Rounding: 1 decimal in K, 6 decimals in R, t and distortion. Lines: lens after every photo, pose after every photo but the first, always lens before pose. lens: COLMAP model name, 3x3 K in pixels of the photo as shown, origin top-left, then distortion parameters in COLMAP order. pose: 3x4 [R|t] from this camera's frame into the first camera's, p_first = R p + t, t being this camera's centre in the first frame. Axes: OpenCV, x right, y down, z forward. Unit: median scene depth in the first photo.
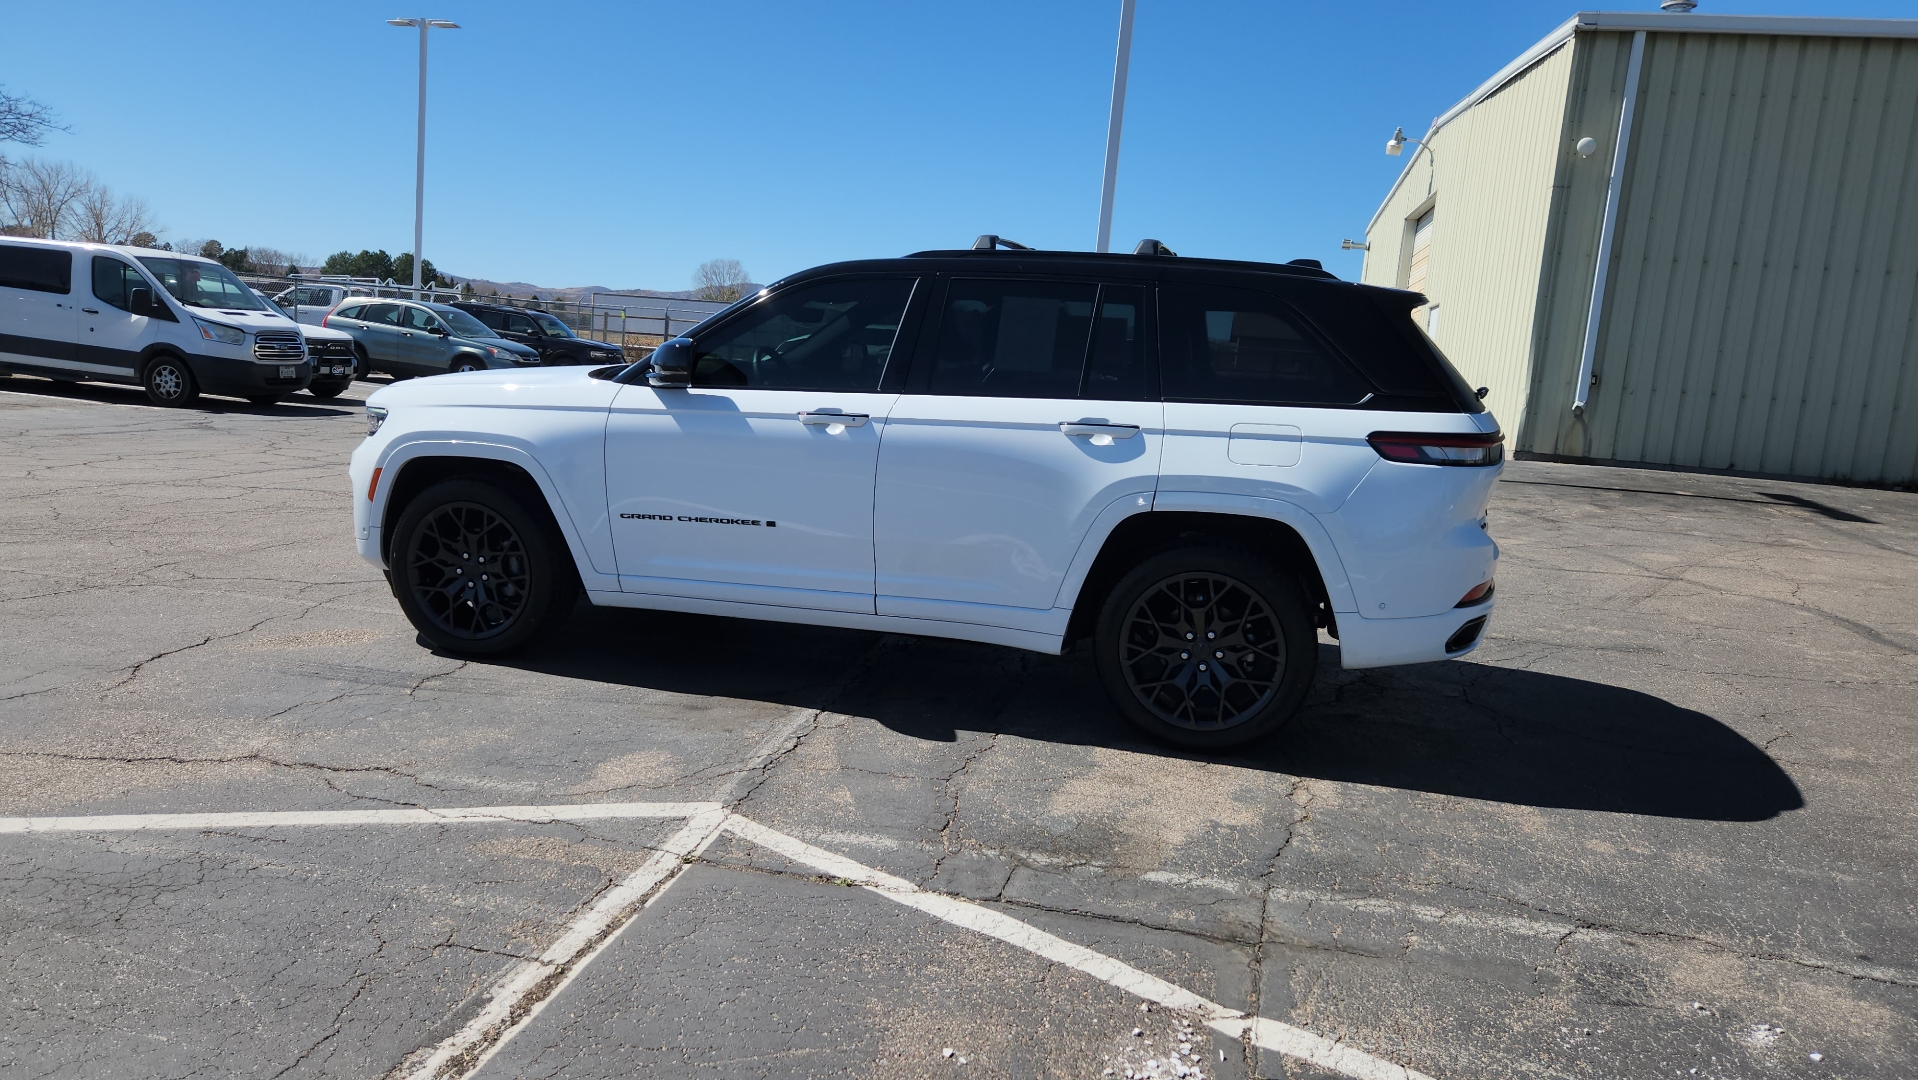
lens RADIAL K [[1281.4, 0, 920.9], [0, 1281.4, 537.5], [0, 0, 1]] dist [0.064216, -0.049634]
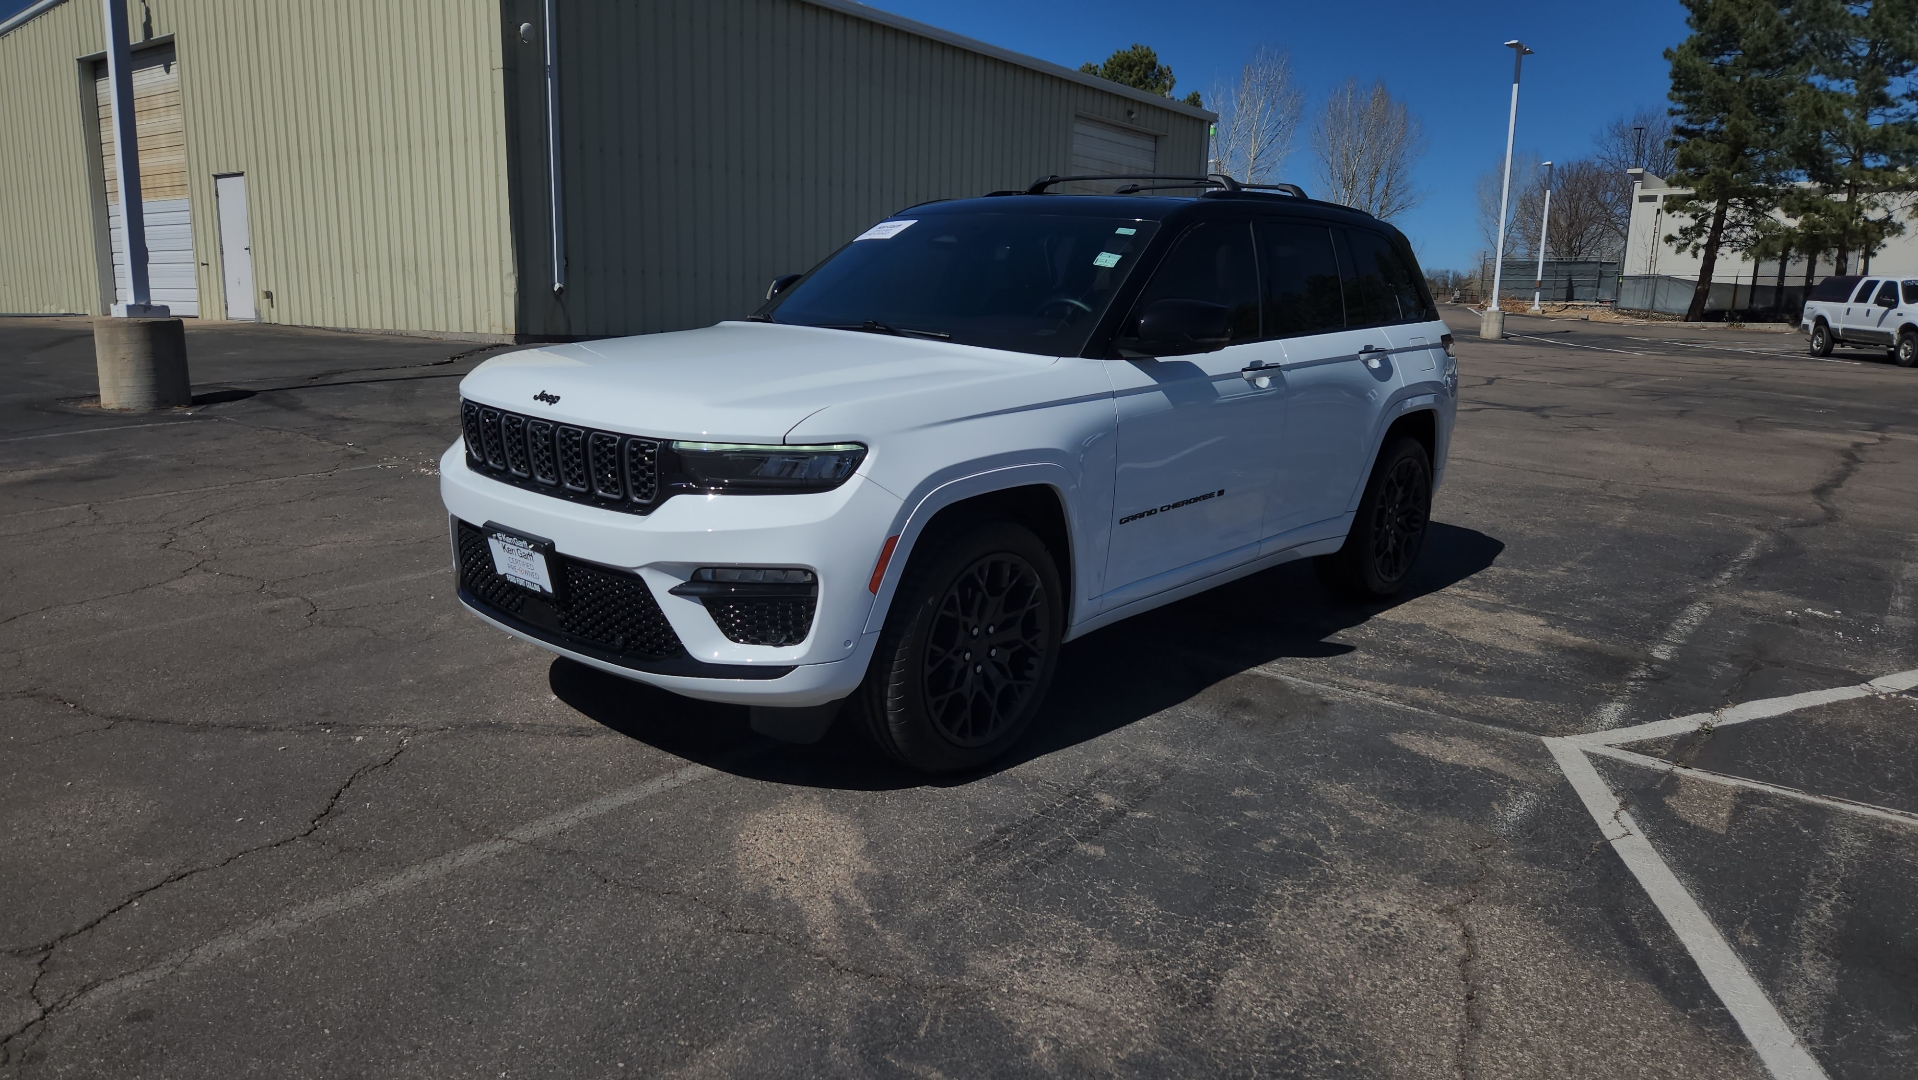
lens RADIAL K [[1284.2, 0, 939.1], [0, 1284.2, 553.7], [0, 0, 1]] dist [0.051409, -0.029722]
pose [[0.433131, -0.234879, 0.870189, -1.067457], [0.129831, 0.971639, 0.197639, -0.185591], [-0.891931, 0.027374, 0.451342, 0.791752]]
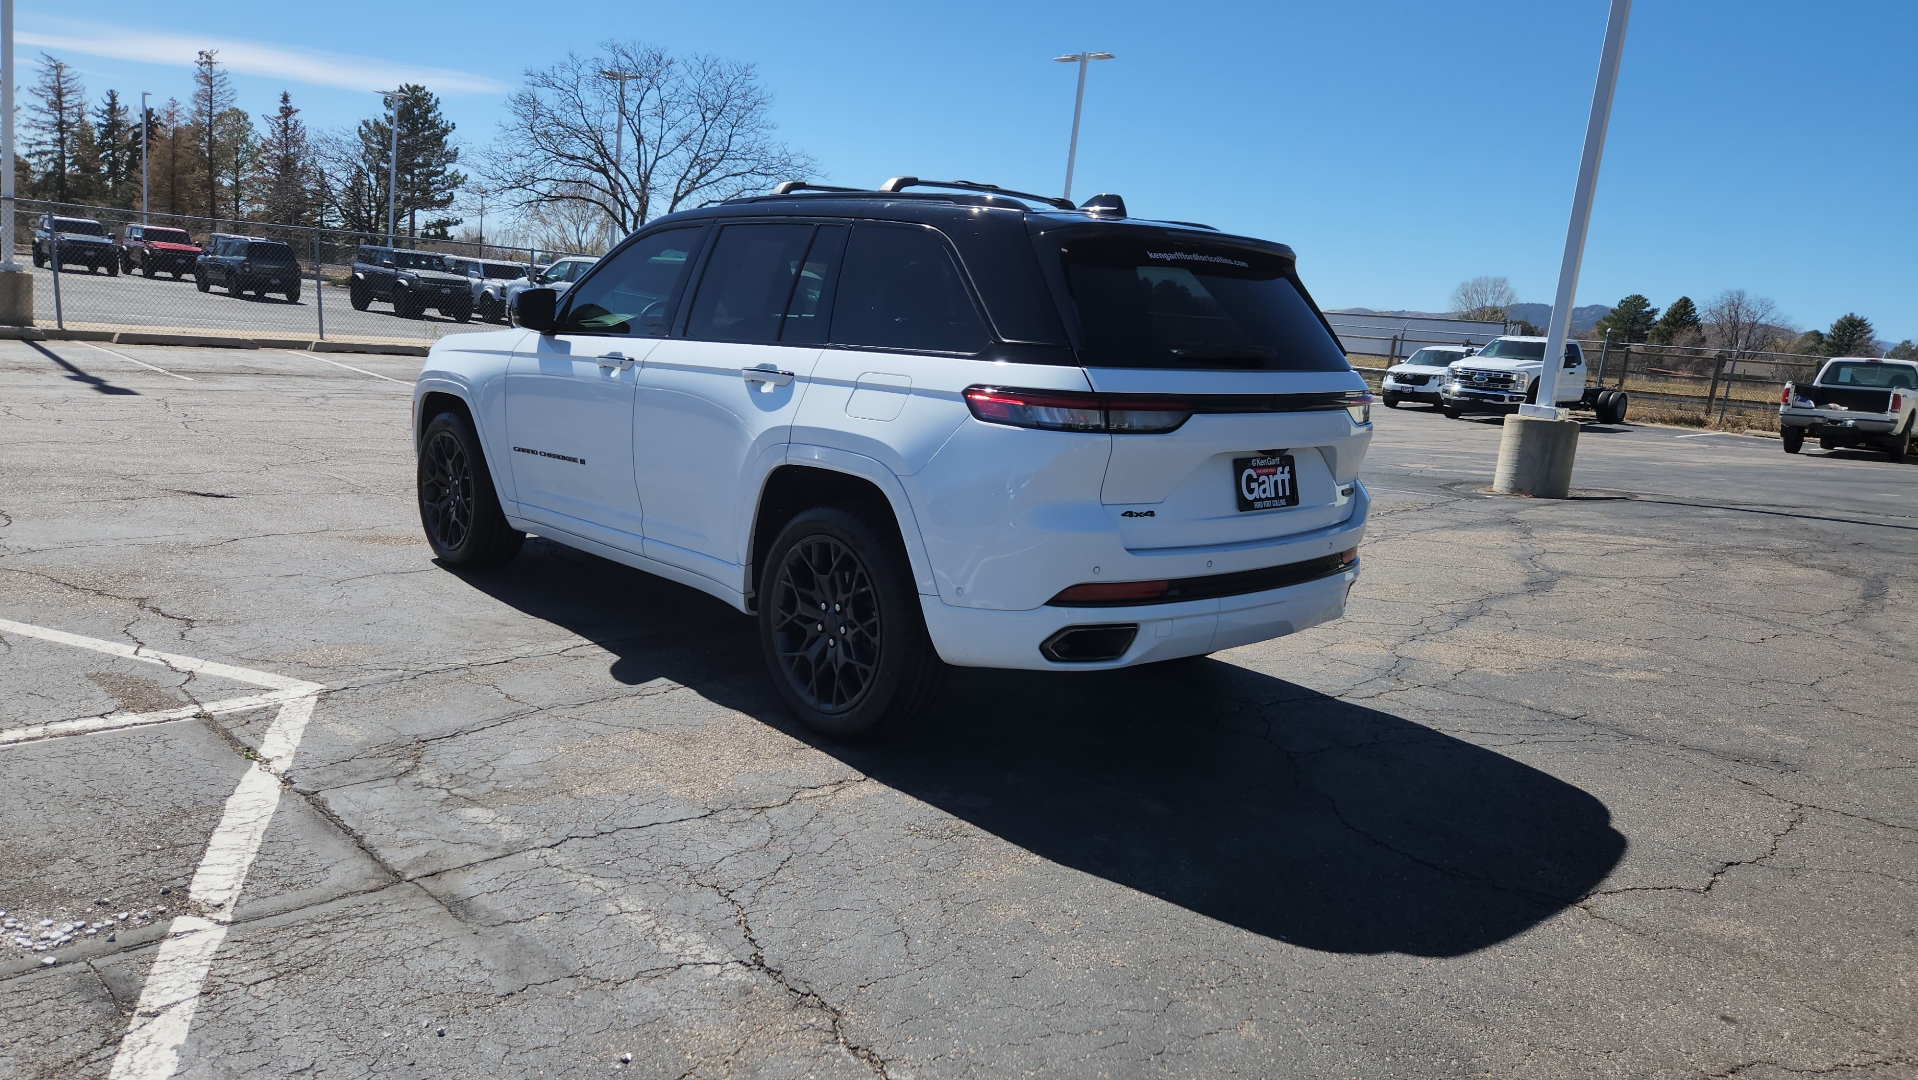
lens RADIAL K [[1281.4, 0, 935.9], [0, 1281.4, 526.2], [0, 0, 1]] dist [0.064216, -0.049634]
pose [[0.850065, 0.090016, -0.518928, 0.713770], [-0.103115, 0.994663, 0.003625, 0.008690], [0.516485, 0.050428, 0.854810, 0.255089]]
